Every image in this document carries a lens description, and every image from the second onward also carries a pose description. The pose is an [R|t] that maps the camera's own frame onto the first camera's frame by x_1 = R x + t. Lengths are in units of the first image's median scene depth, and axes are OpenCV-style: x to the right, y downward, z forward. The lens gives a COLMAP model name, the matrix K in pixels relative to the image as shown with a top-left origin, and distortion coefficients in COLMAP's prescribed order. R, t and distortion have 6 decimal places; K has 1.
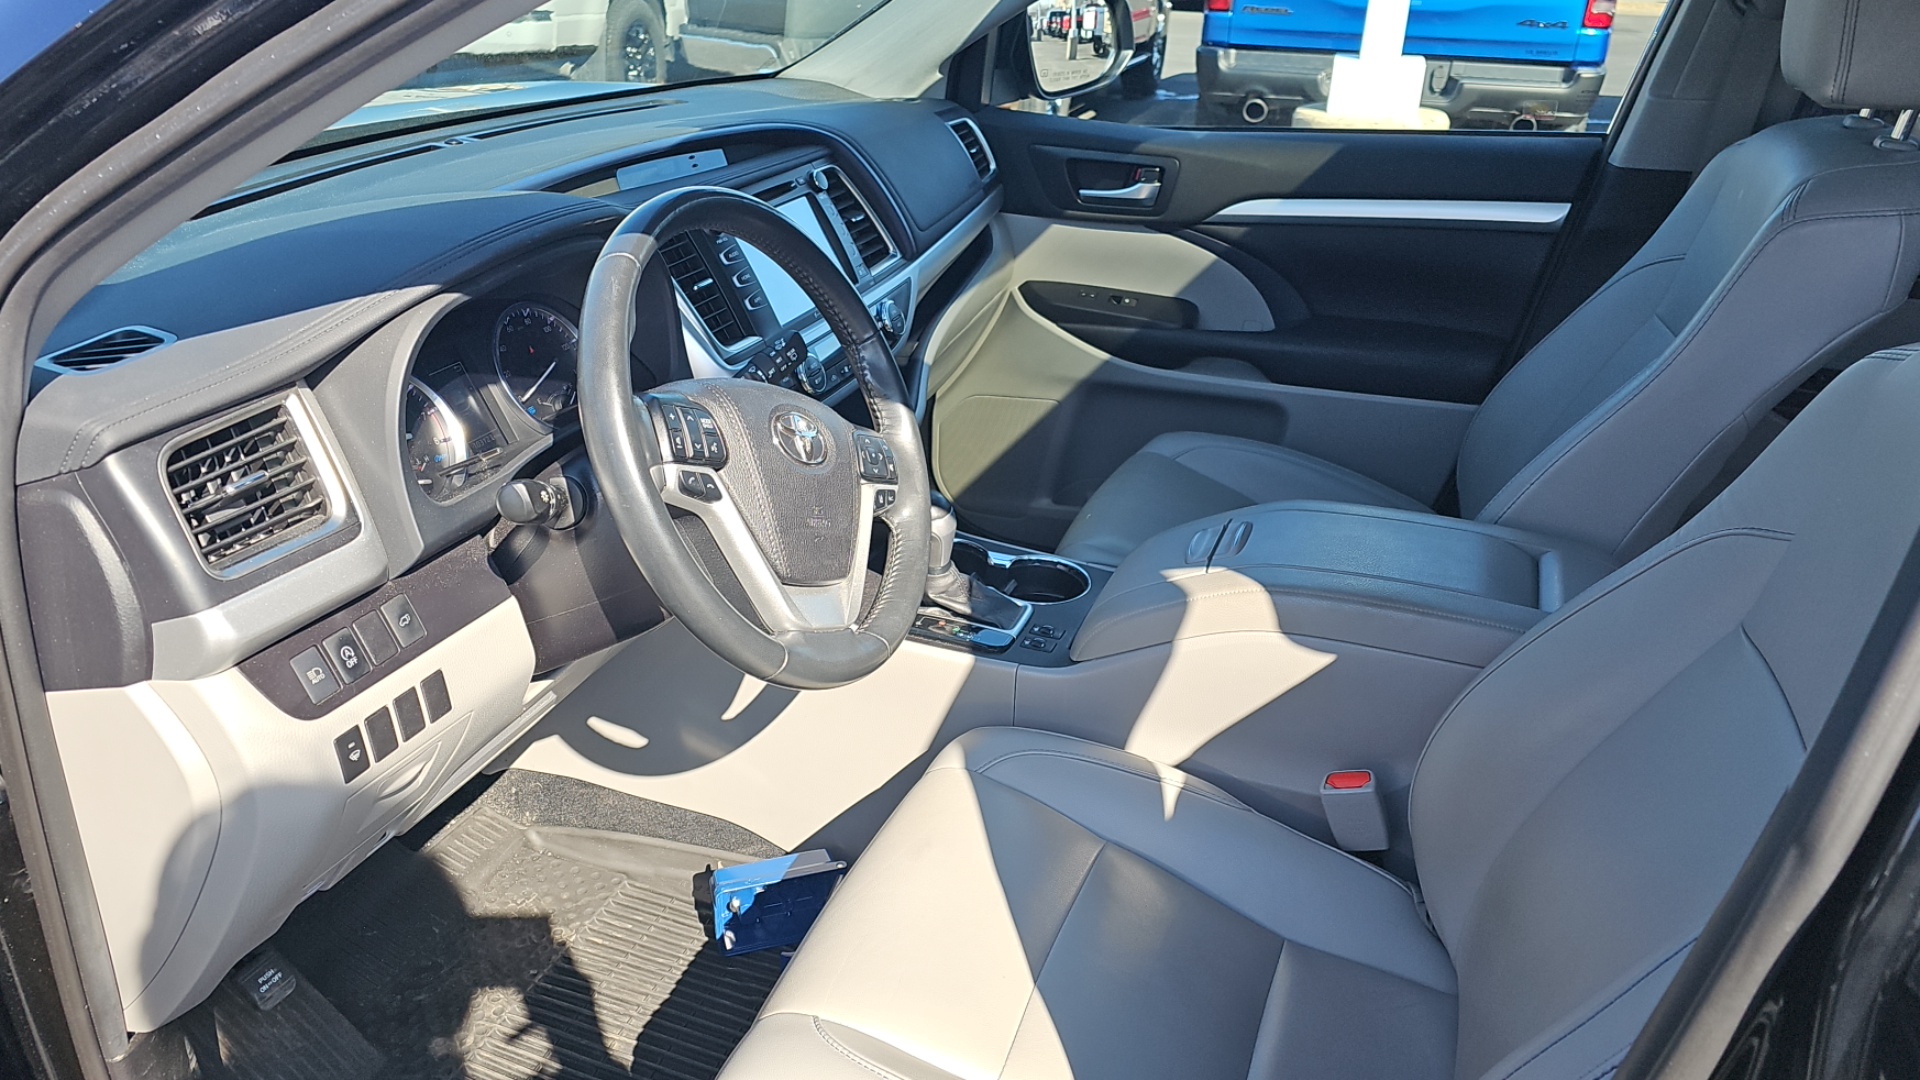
lens RADIAL K [[1339.5, 0, 957.9], [0, 1339.5, 546.8], [0, 0, 1]] dist [0.045013, -0.065472]
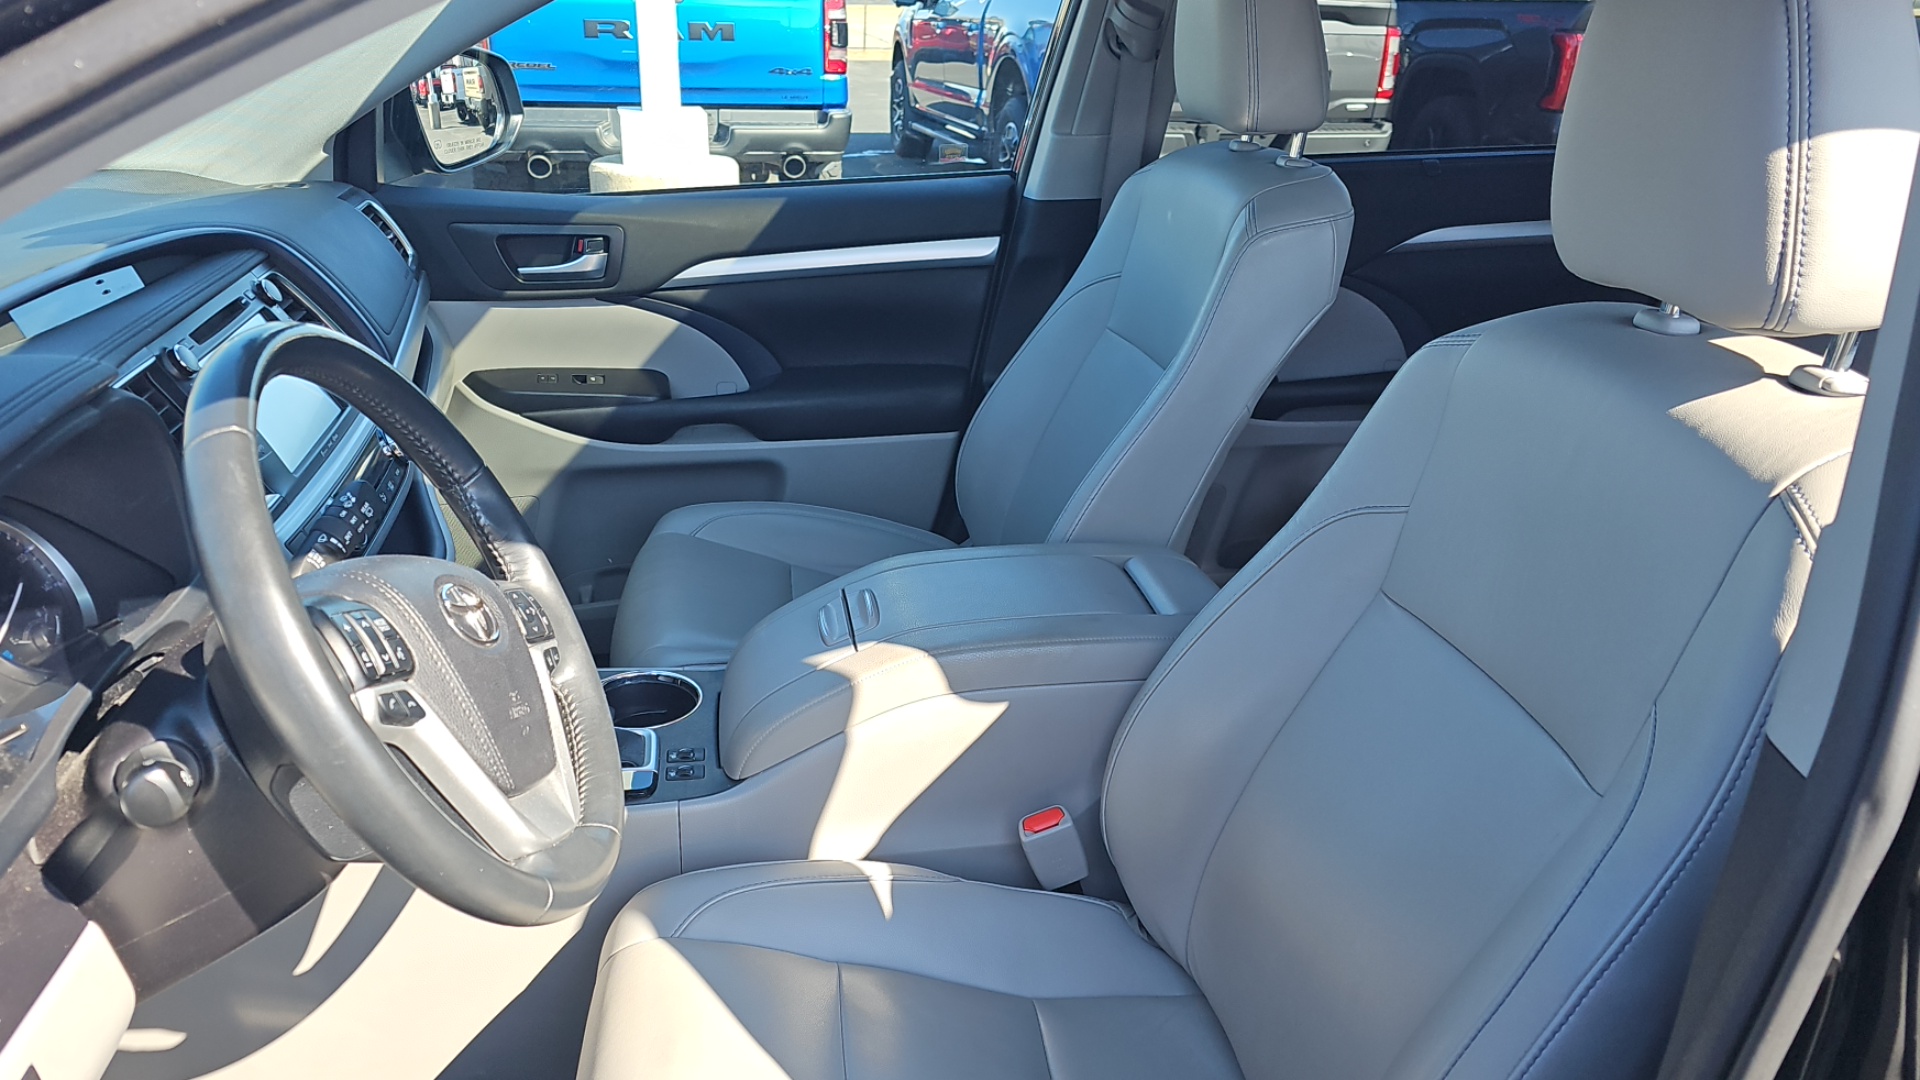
lens RADIAL K [[1330.5, 0, 965.5], [0, 1330.5, 538.3], [0, 0, 1]] dist [0.090557, -0.119945]
pose [[0.870908, -0.194977, 0.451112, -0.095620], [0.212995, 0.976991, 0.011066, -0.031701], [-0.442890, 0.086447, 0.892399, 0.064784]]
